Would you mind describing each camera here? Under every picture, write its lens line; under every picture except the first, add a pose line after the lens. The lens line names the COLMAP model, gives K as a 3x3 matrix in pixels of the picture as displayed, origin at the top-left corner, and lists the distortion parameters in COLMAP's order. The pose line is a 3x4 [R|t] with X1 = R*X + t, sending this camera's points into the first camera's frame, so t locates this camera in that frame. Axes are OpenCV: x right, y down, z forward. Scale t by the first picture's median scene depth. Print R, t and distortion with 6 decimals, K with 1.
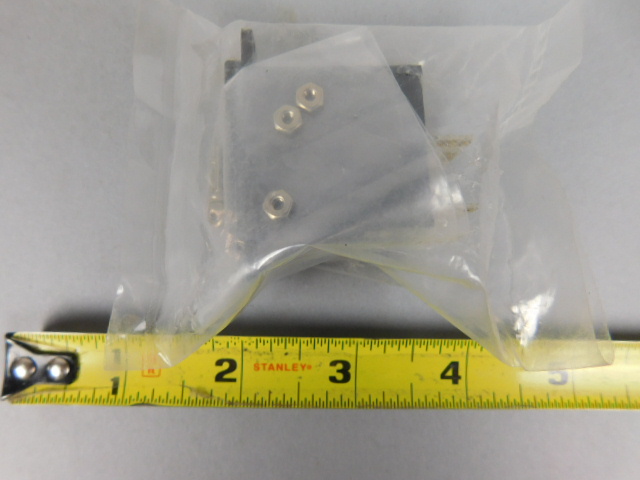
lens RADIAL K [[429.3, 0, 321.0], [0, 429.3, 240.0], [0, 0, 1]] dist [-0.022357, 0.000722]
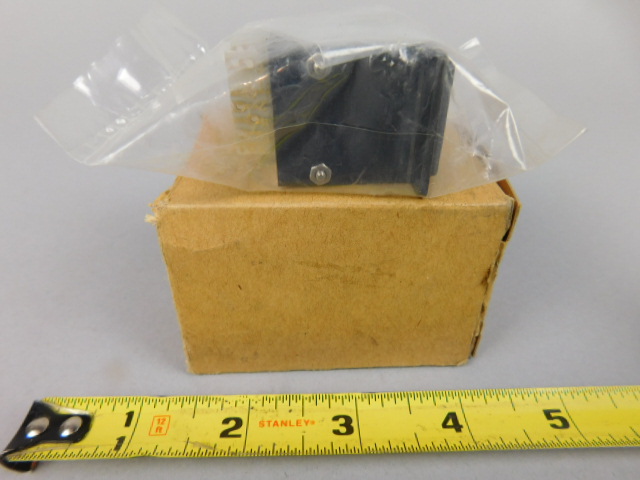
lens RADIAL K [[429.3, 0, 318.5], [0, 429.3, 239.9], [0, 0, 1]] dist [-0.022357, 0.000722]
pose [[0.997880, -0.056723, 0.031916, -0.021407], [0.059085, 0.583829, -0.809724, 0.880259], [0.027297, 0.809893, 0.585942, 0.040405]]
